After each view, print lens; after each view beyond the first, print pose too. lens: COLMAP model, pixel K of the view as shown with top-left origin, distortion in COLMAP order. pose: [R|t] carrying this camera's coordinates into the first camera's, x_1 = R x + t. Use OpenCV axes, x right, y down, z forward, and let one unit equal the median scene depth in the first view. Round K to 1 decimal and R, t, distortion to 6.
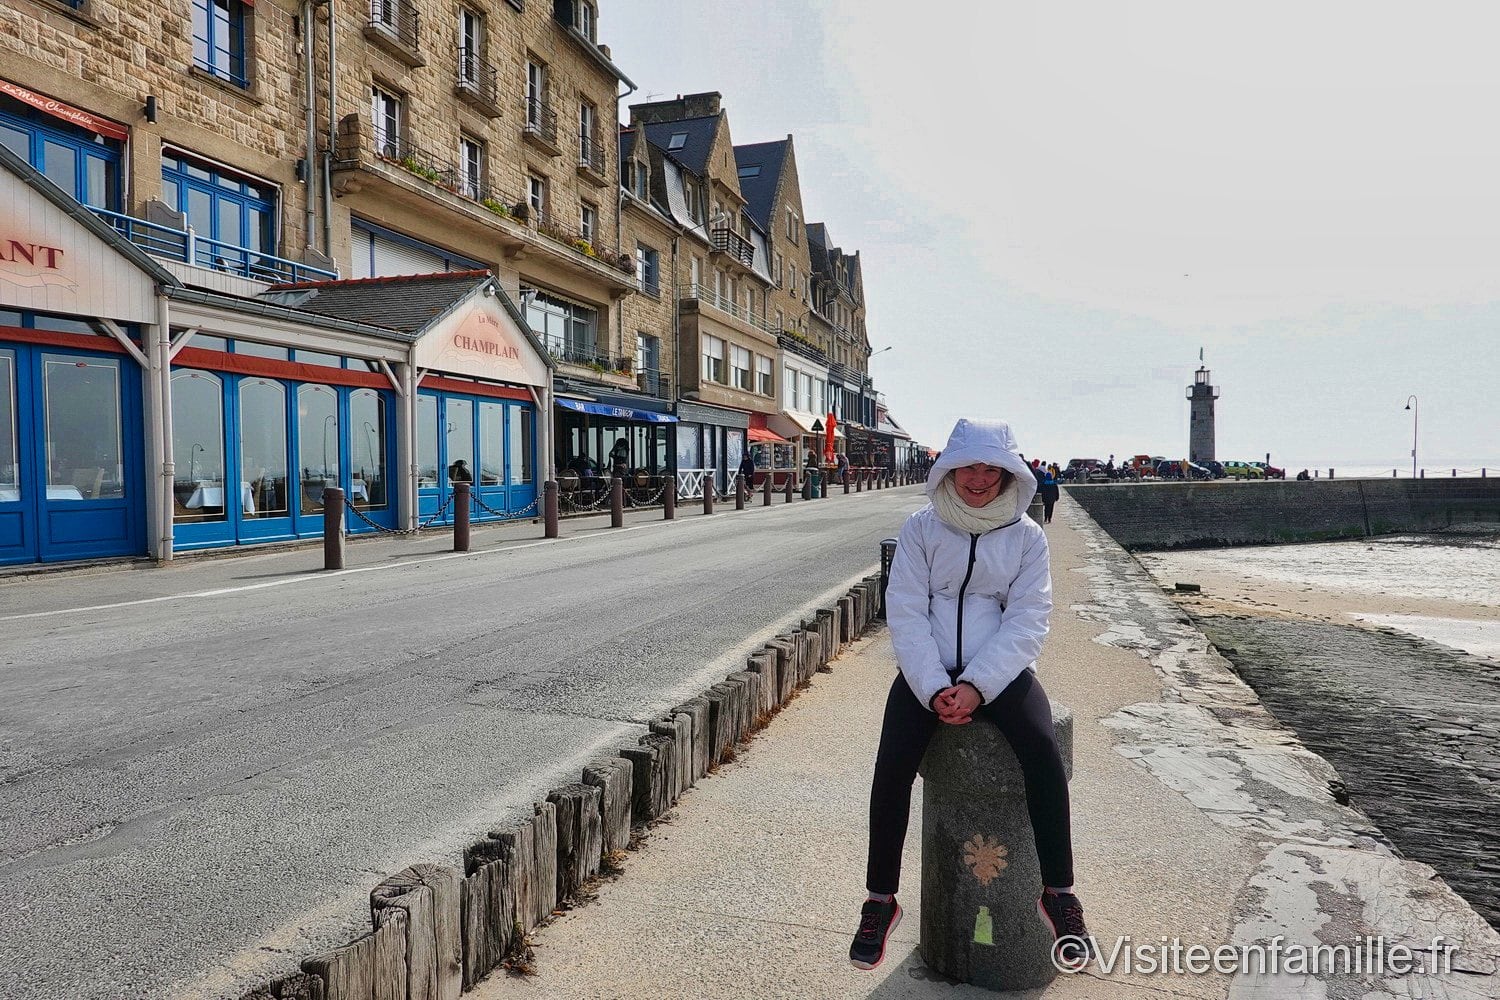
lens RADIAL K [[1024.7, 0, 749.0], [0, 1024.7, 502.7], [0, 0, 1]] dist [0.003331, 0.000632]
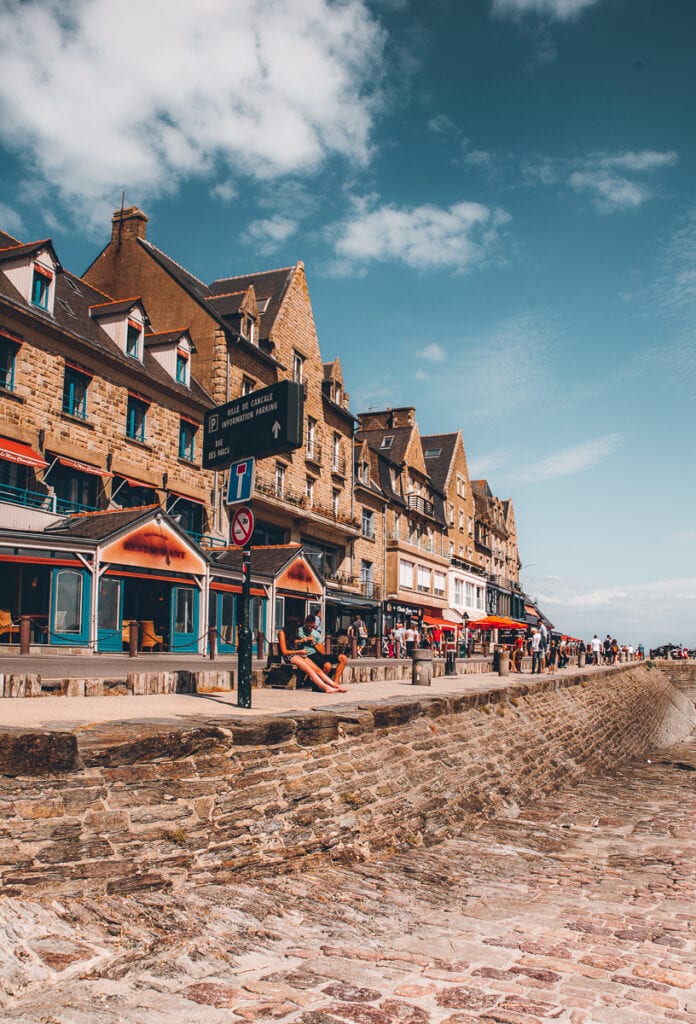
lens RADIAL K [[832.7, 0, 347.4], [0, 832.7, 514.2], [0, 0, 1]] dist [-0.000071, -0.000108]
pose [[0.993288, -0.001946, -0.115655, 0.029661], [-0.021017, 0.980180, -0.196992, 0.034431], [0.113746, 0.198101, 0.973559, -0.387749]]
